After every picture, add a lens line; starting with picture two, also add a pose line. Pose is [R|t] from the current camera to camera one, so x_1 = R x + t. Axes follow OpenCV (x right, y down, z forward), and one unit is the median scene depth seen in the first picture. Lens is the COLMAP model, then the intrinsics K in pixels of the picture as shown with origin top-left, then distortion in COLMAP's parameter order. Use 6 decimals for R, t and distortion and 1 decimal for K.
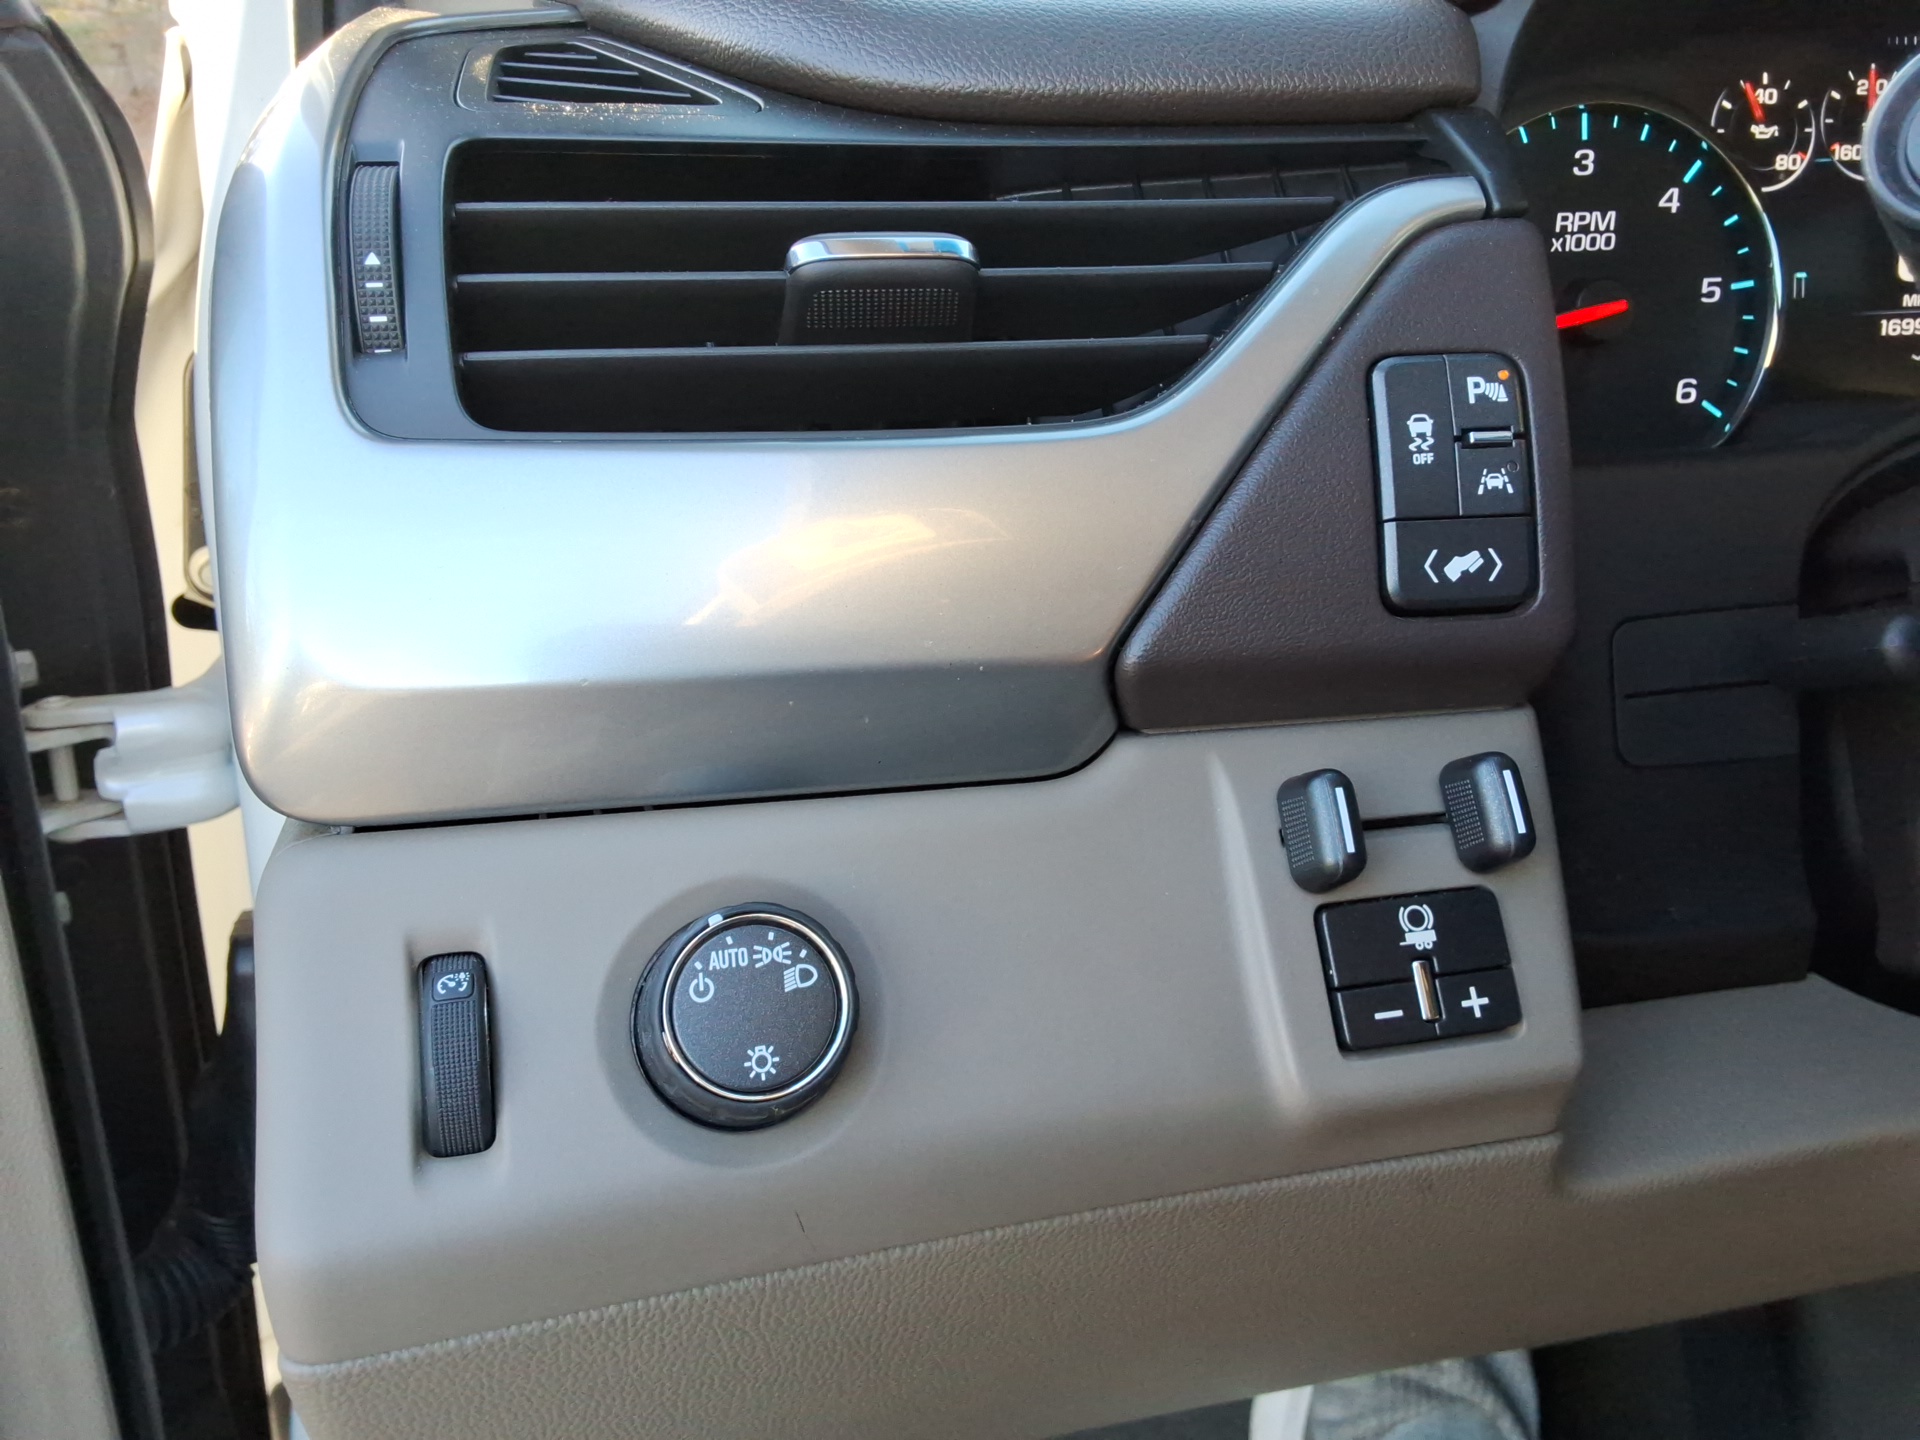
lens RADIAL K [[1560.7, 0, 963.5], [0, 1560.7, 714.9], [0, 0, 1]] dist [0.125548, -0.195433]
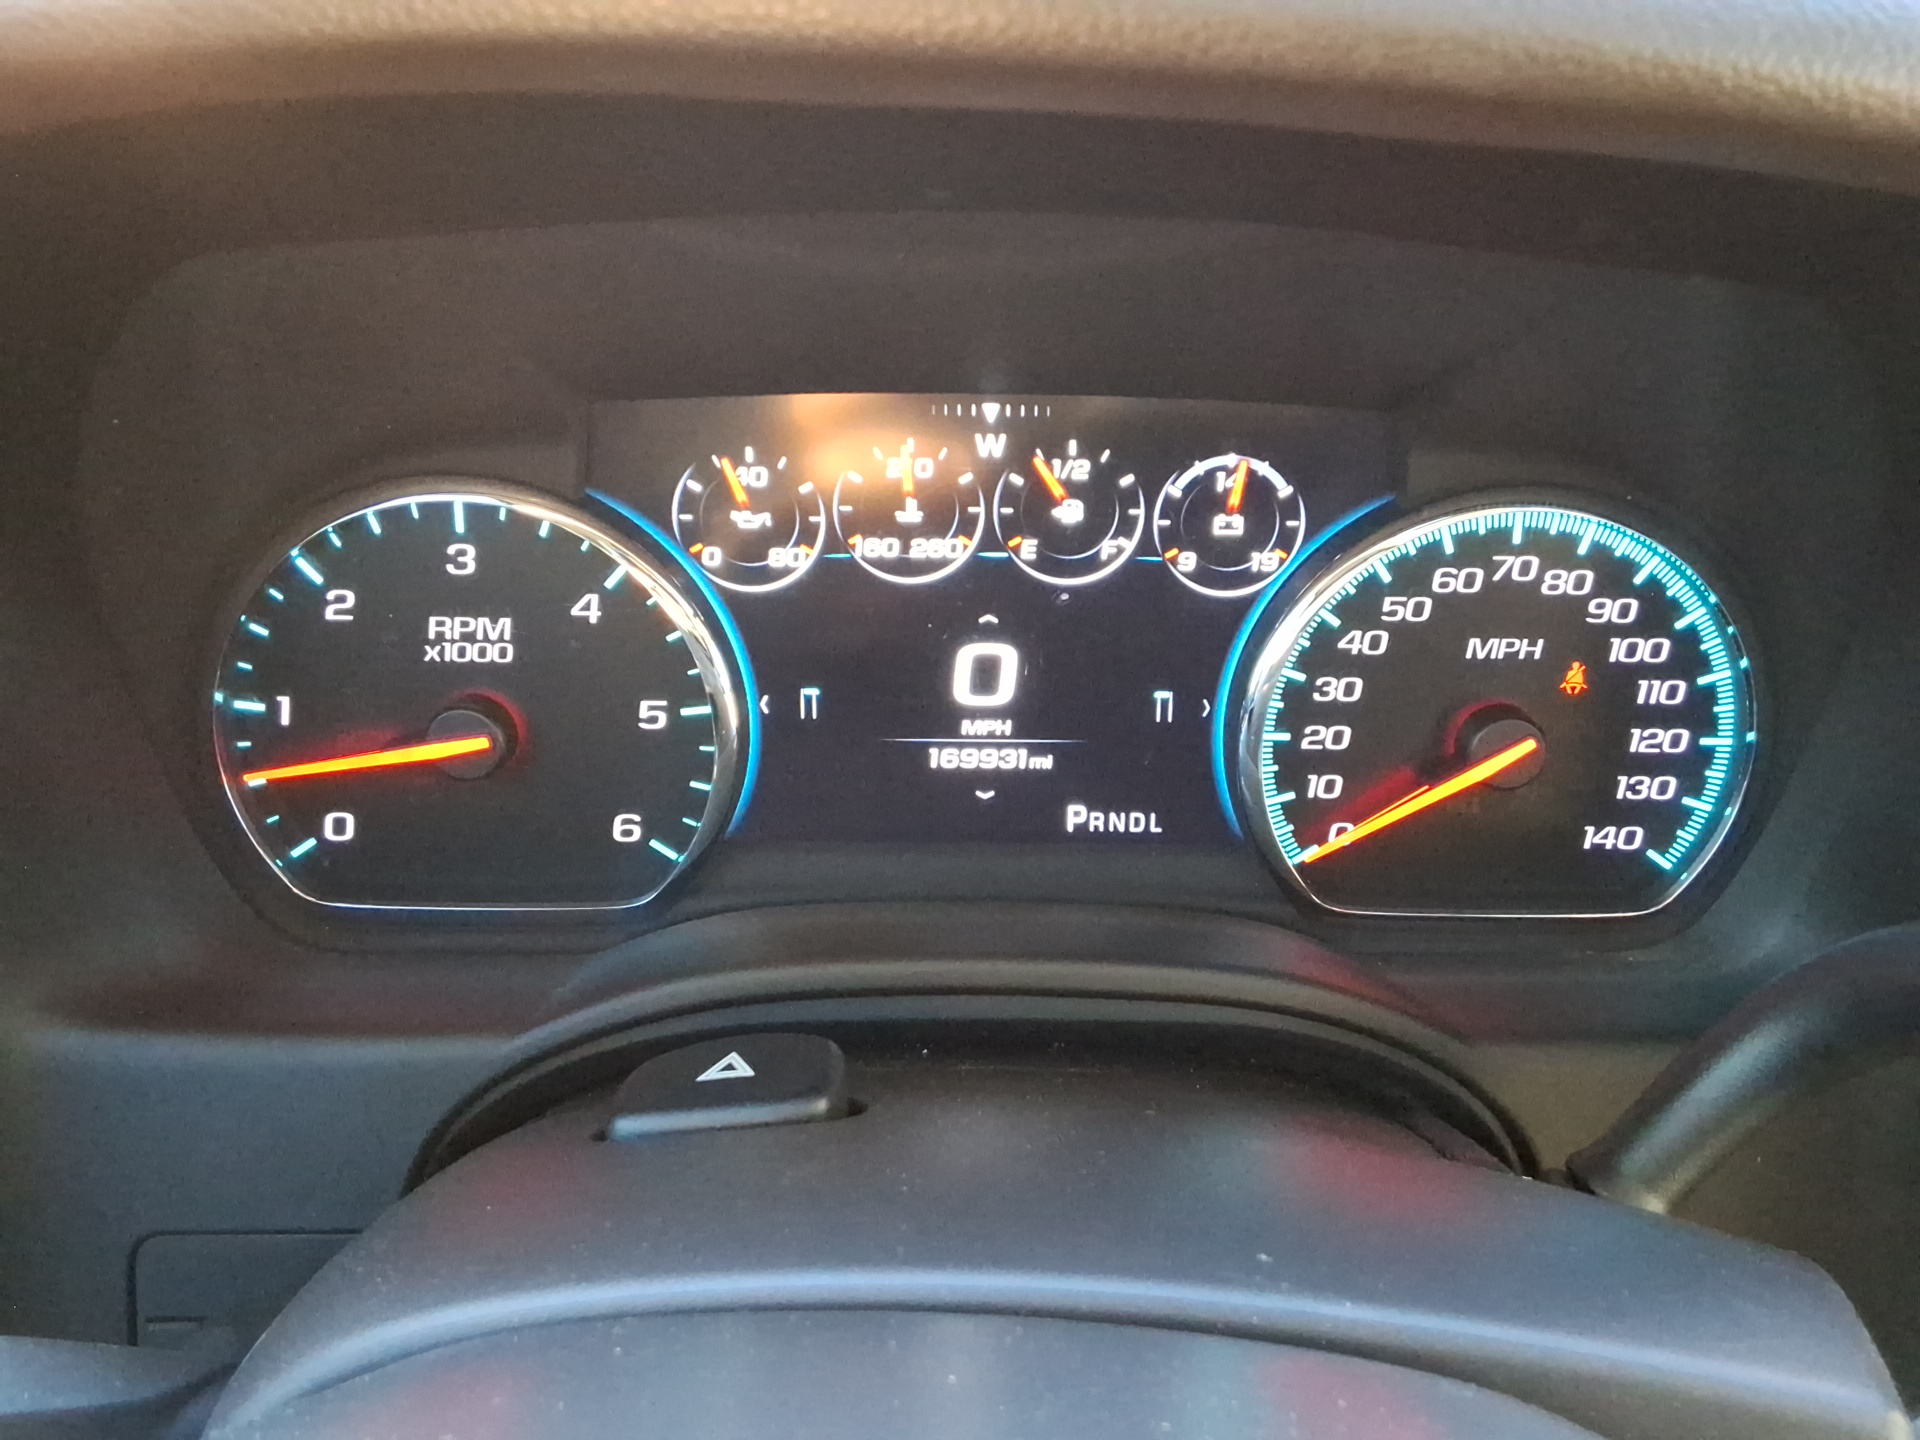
lens RADIAL K [[1617.7, 0, 964.4], [0, 1617.7, 719.3], [0, 0, 1]] dist [0.156879, -0.280937]
pose [[0.977447, 0.122412, -0.172082, 0.788936], [-0.101845, 0.987082, 0.123677, -0.393778], [0.184999, -0.103362, 0.977288, 0.222450]]
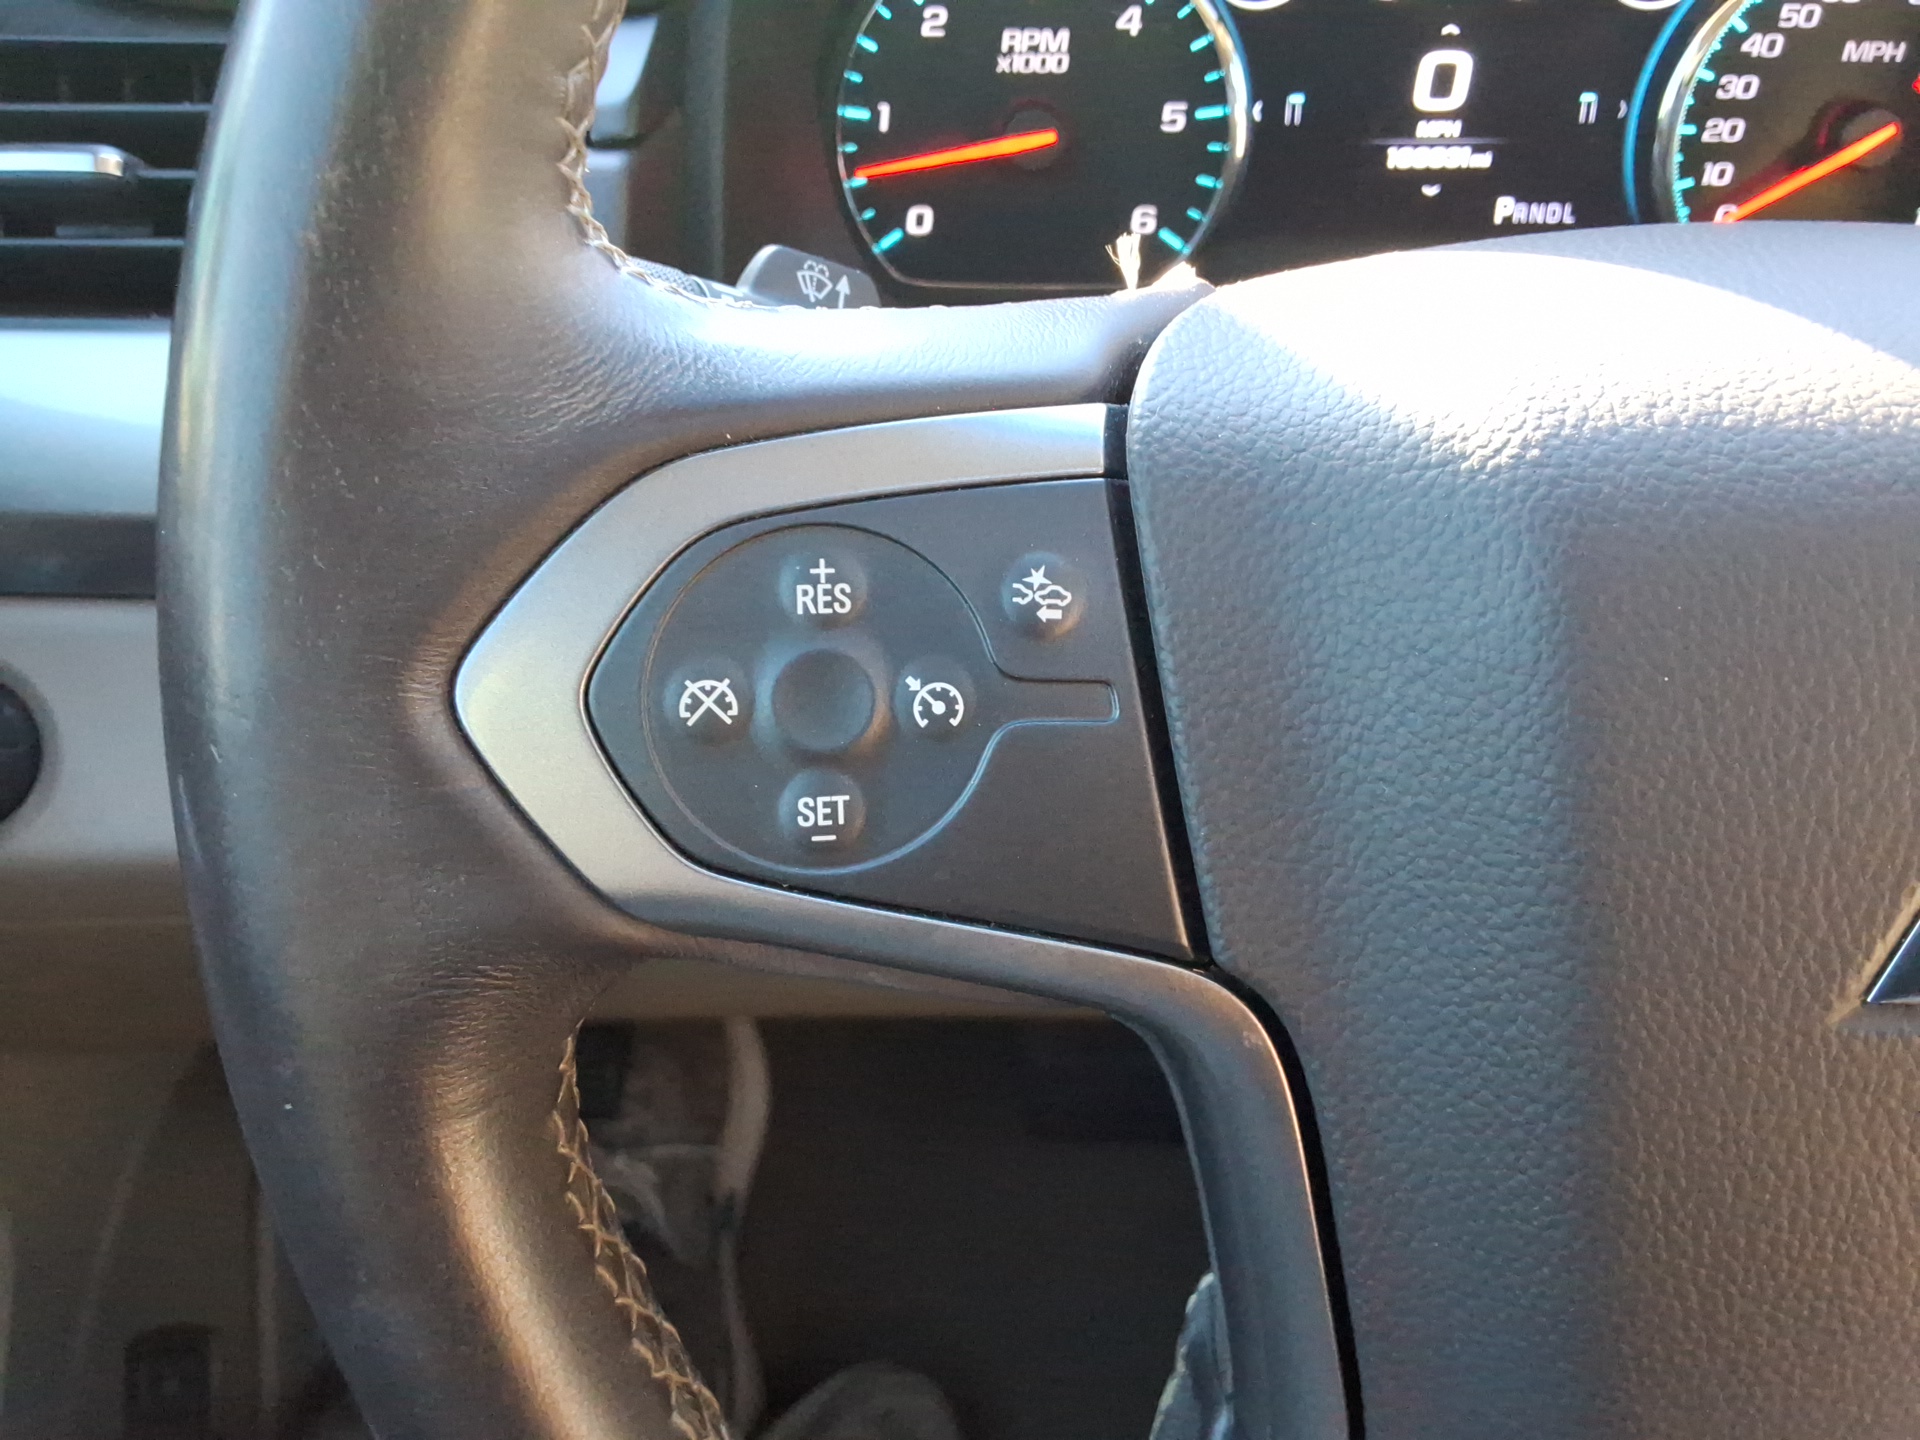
lens RADIAL K [[1617.7, 0, 964.4], [0, 1617.7, 719.3], [0, 0, 1]] dist [0.156879, -0.280937]
pose [[0.974632, 0.146355, -0.169333, 0.586982], [-0.090157, 0.949201, 0.301477, -0.213163], [0.204854, -0.278562, 0.938317, -0.106981]]
